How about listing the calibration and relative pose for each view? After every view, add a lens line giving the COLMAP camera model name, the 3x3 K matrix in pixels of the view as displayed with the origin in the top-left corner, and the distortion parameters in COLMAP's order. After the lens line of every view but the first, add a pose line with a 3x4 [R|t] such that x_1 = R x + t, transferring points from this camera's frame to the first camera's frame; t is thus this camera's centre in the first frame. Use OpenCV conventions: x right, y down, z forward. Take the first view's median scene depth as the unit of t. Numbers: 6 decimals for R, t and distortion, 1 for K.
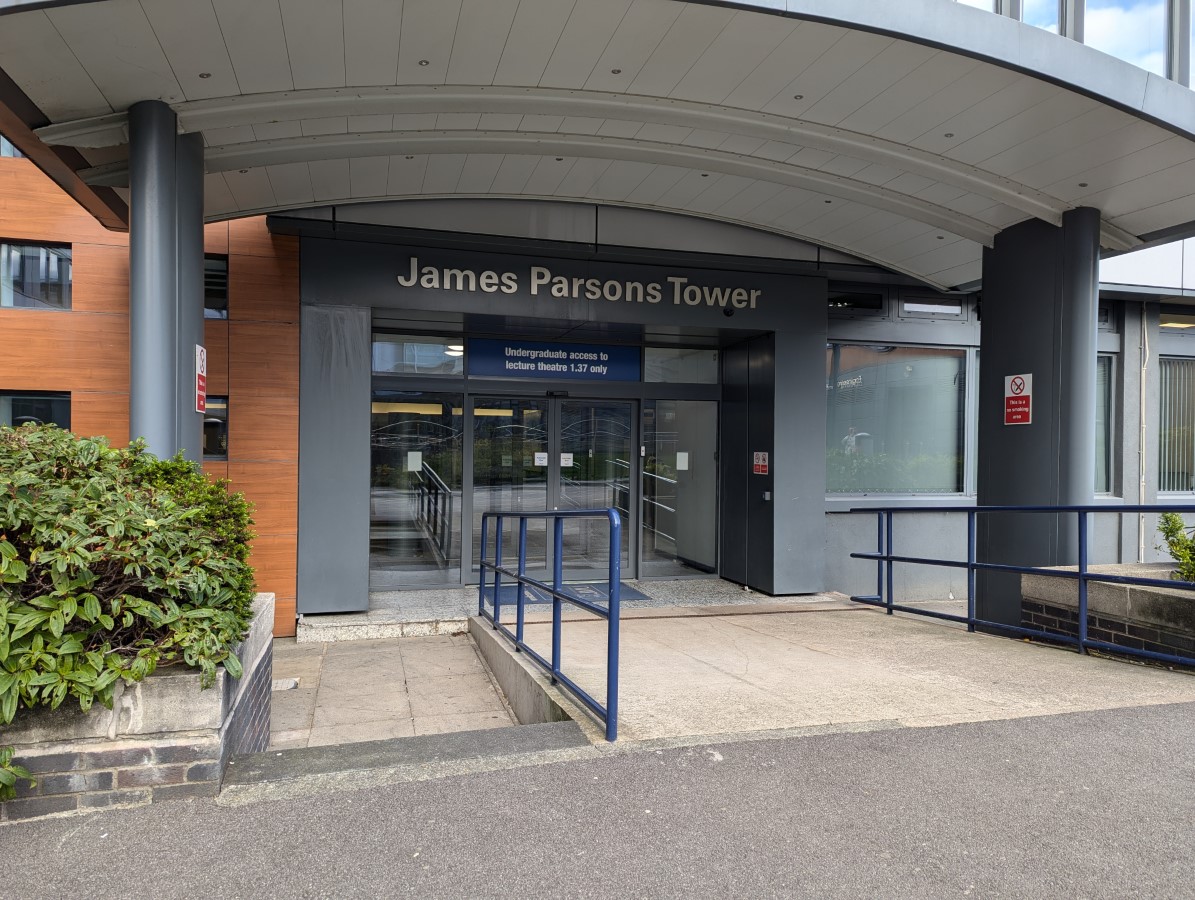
lens RADIAL K [[843.6, 0, 600.2], [0, 843.6, 452.3], [0, 0, 1]] dist [0.092728, -0.084646]
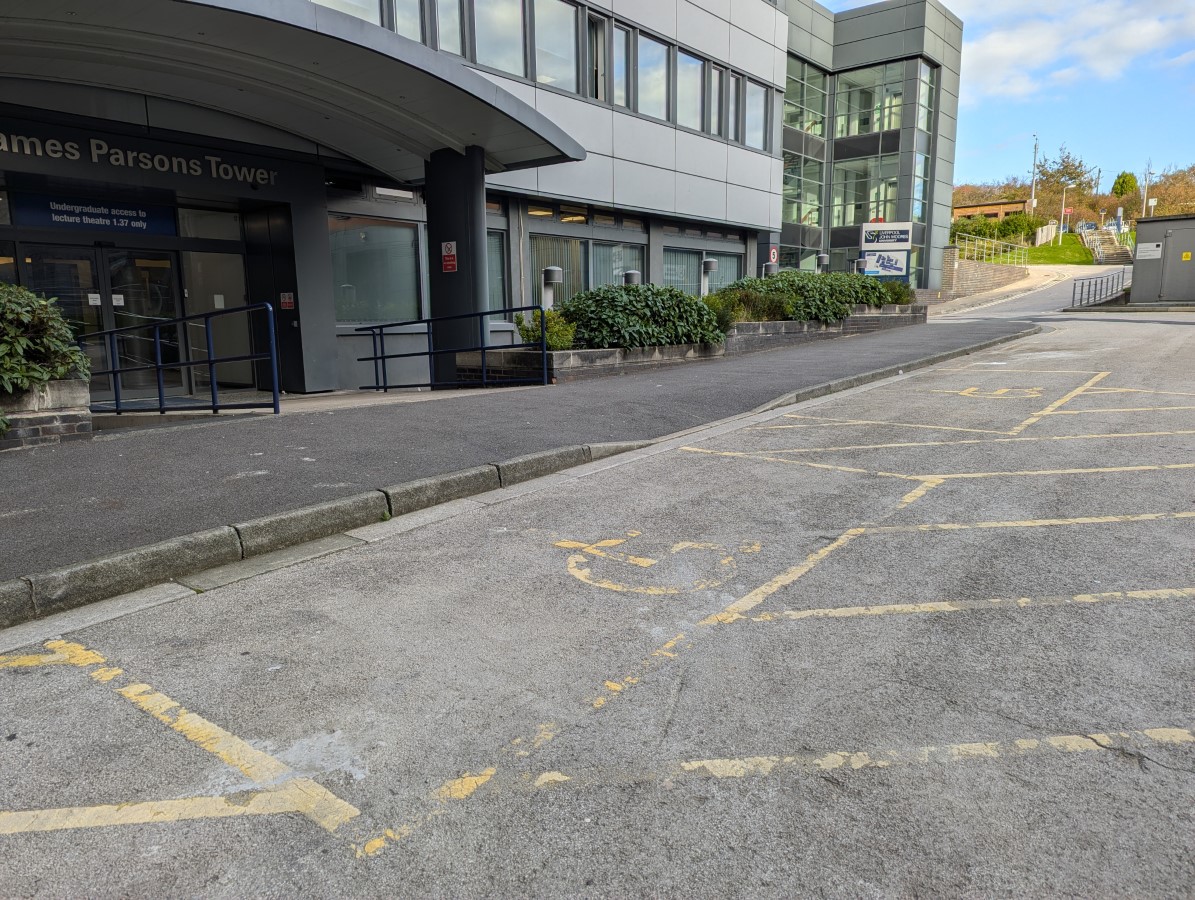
lens RADIAL K [[843.6, 0, 600.2], [0, 843.6, 452.3], [0, 0, 1]] dist [0.092728, -0.084646]
pose [[0.816960, -0.112622, 0.565590, -0.230103], [0.023666, 0.986467, 0.162244, 0.046681], [-0.576208, -0.119162, 0.808569, -0.501635]]
